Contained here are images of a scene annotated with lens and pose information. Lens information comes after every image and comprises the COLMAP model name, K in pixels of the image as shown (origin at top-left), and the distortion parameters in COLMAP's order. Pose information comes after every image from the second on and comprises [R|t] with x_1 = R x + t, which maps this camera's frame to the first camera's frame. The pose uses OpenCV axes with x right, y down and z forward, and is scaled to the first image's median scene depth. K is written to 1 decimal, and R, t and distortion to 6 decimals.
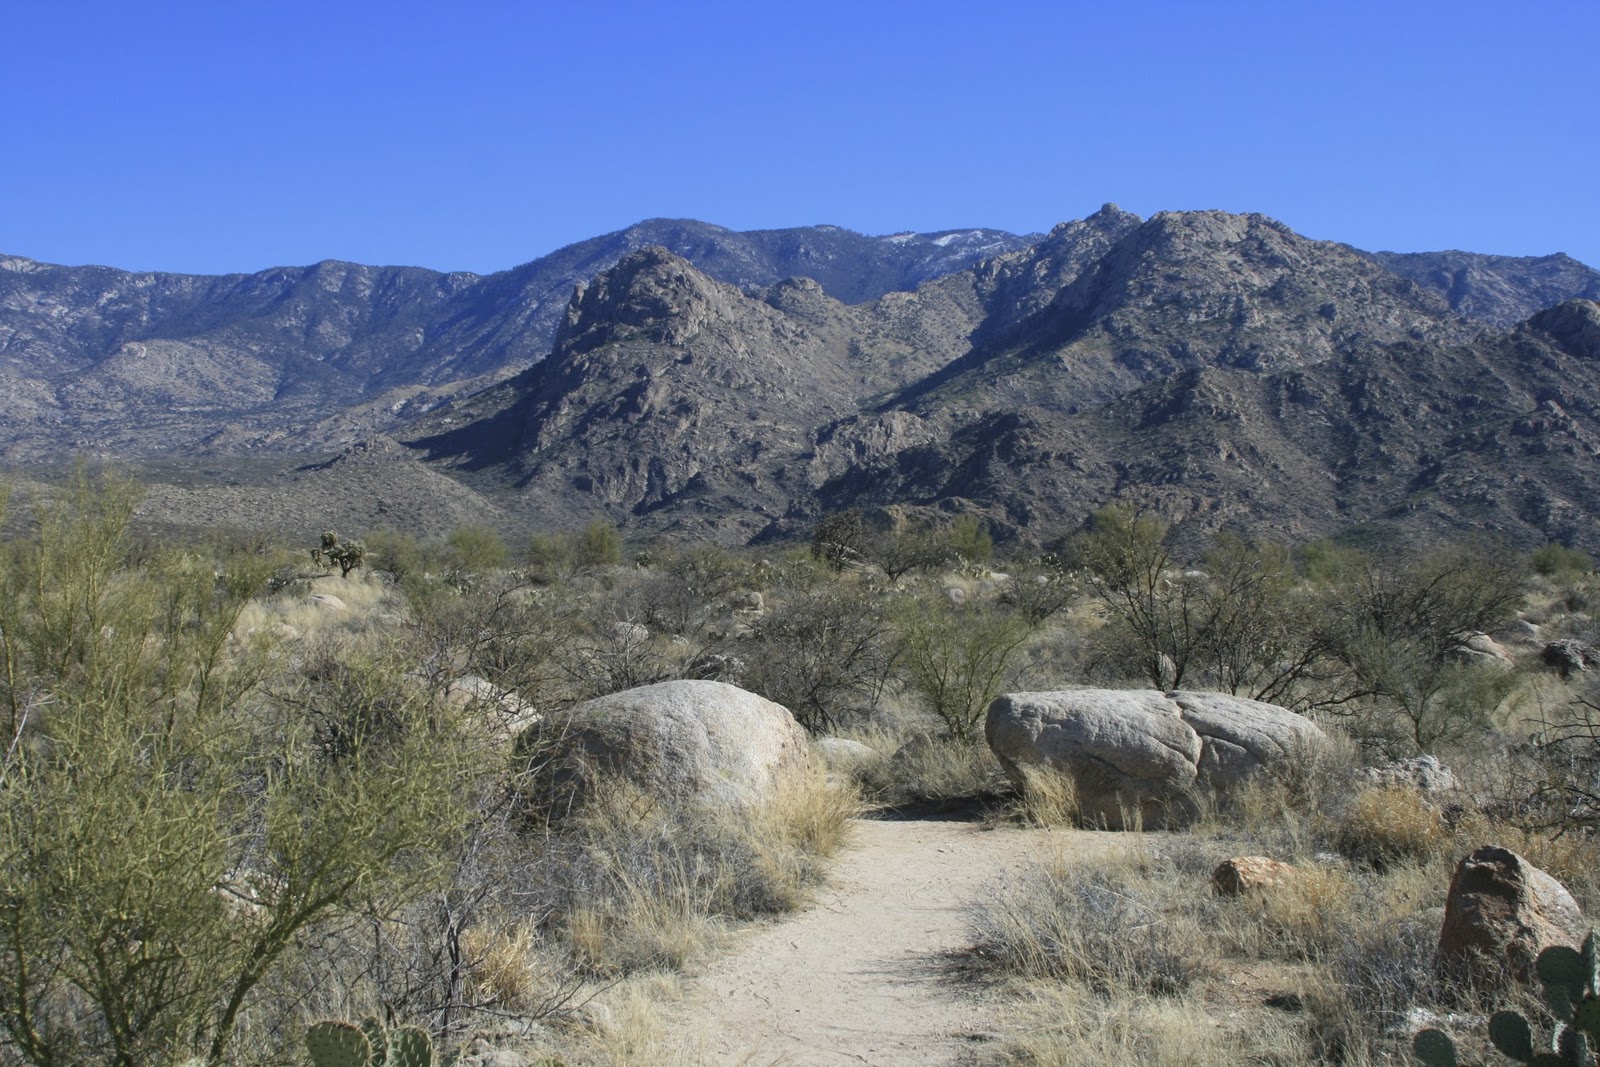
lens RADIAL K [[1849.8, 0, 800.0], [0, 1849.8, 533.5], [0, 0, 1]] dist [-0.221039, 0.176565]
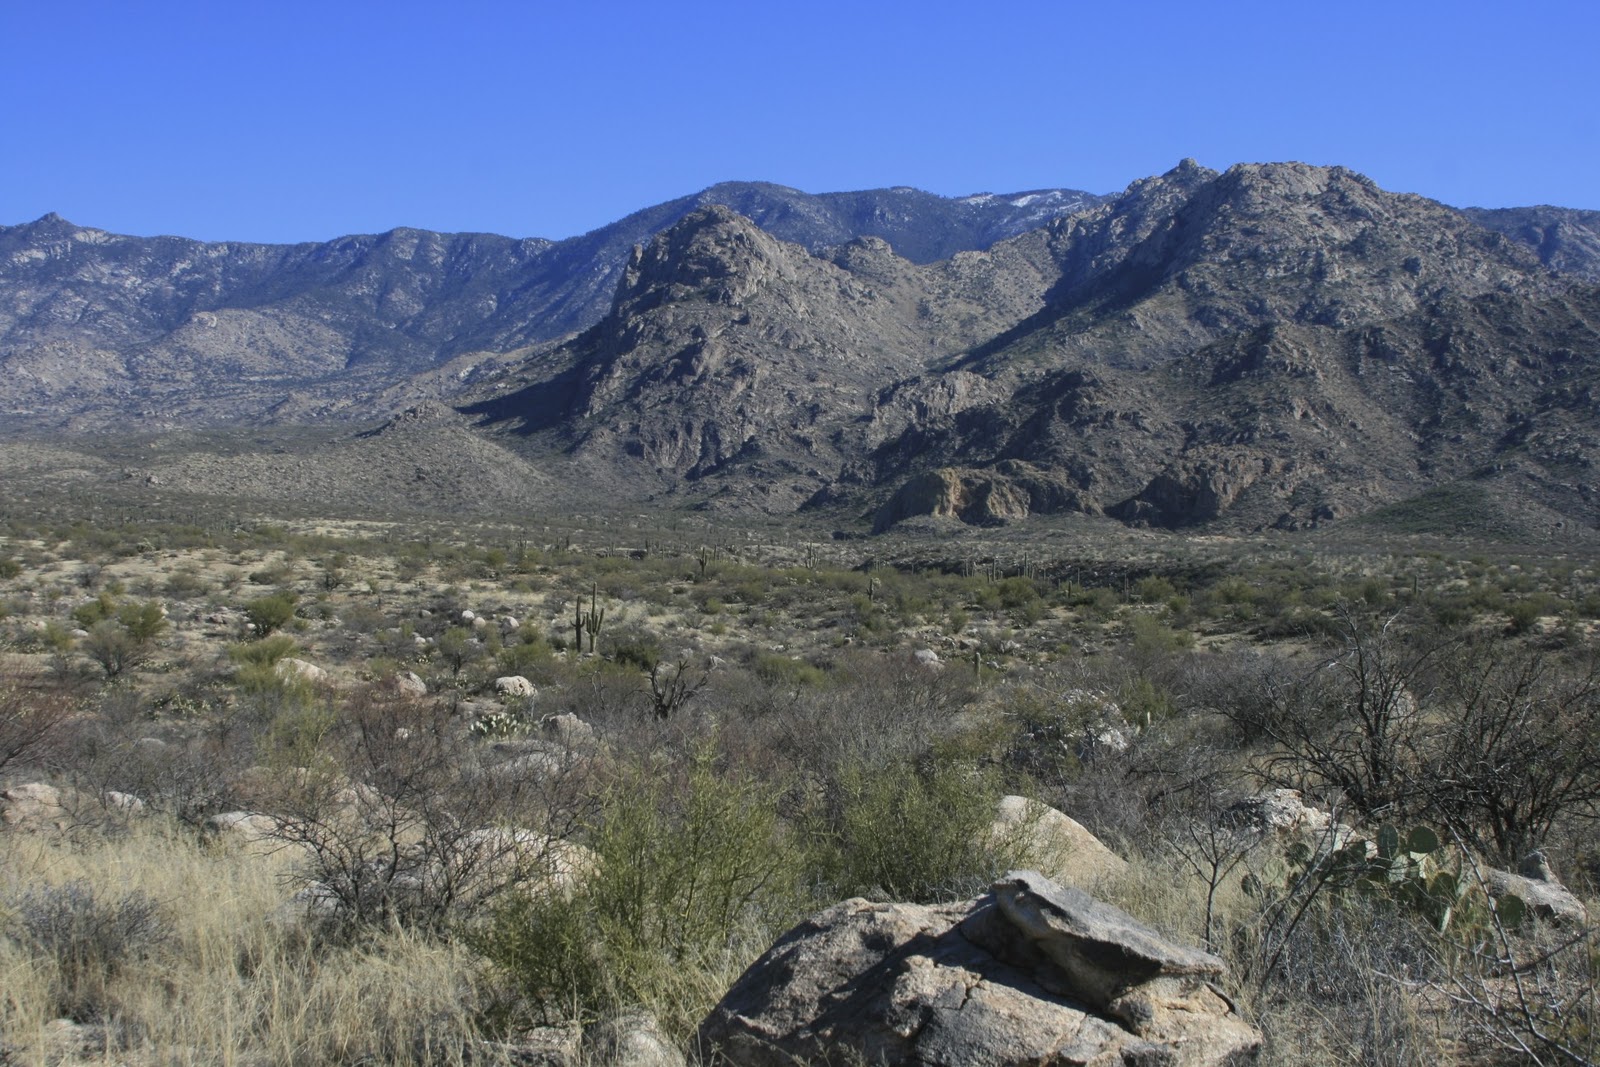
lens RADIAL K [[1849.8, 0, 800.0], [0, 1849.8, 533.5], [0, 0, 1]] dist [-0.221039, 0.176565]
pose [[0.998898, -0.004685, -0.046702, 0.010867], [0.005531, 0.999823, 0.018001, 0.000341], [0.046609, -0.018239, 0.998747, 0.029156]]
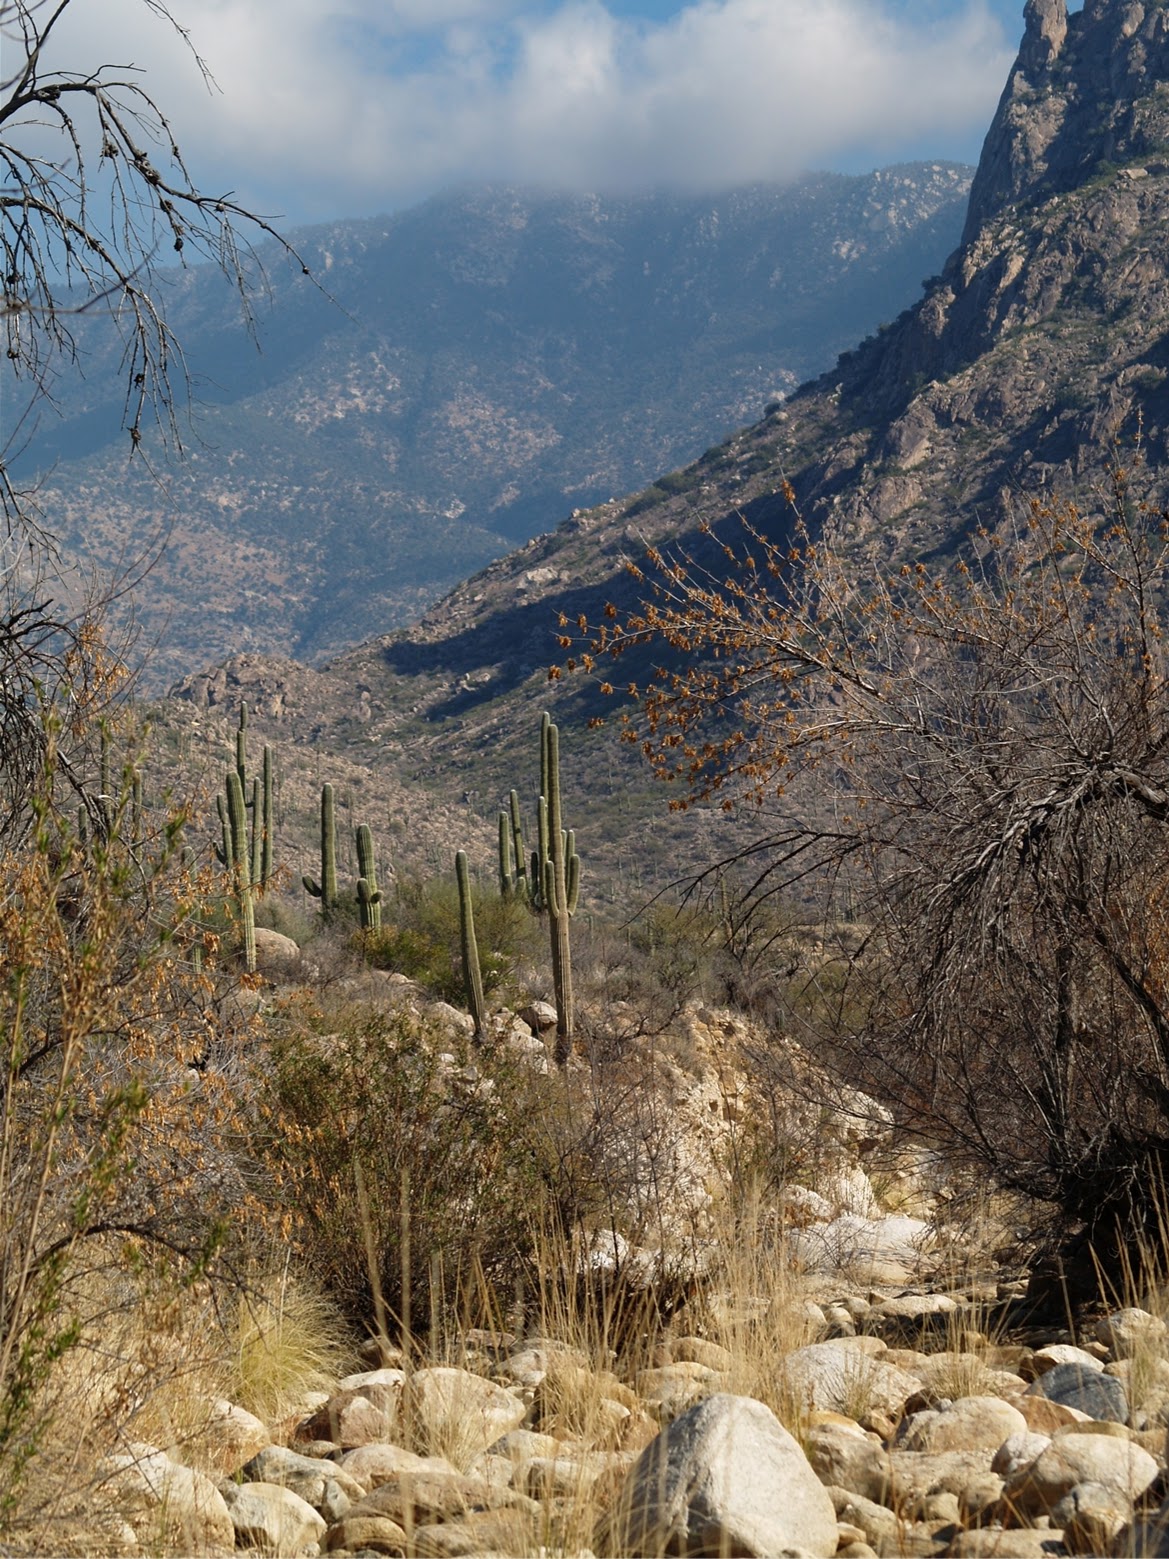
lens RADIAL K [[5910.1, 0, 584.5], [0, 5910.1, 779.5], [0, 0, 1]] dist [0.111325, 1.634484]
pose [[0.955272, -0.110219, -0.274422, 0.031840], [0.097300, 0.993427, -0.060297, 0.015019], [0.279264, 0.030899, 0.959717, 0.207731]]
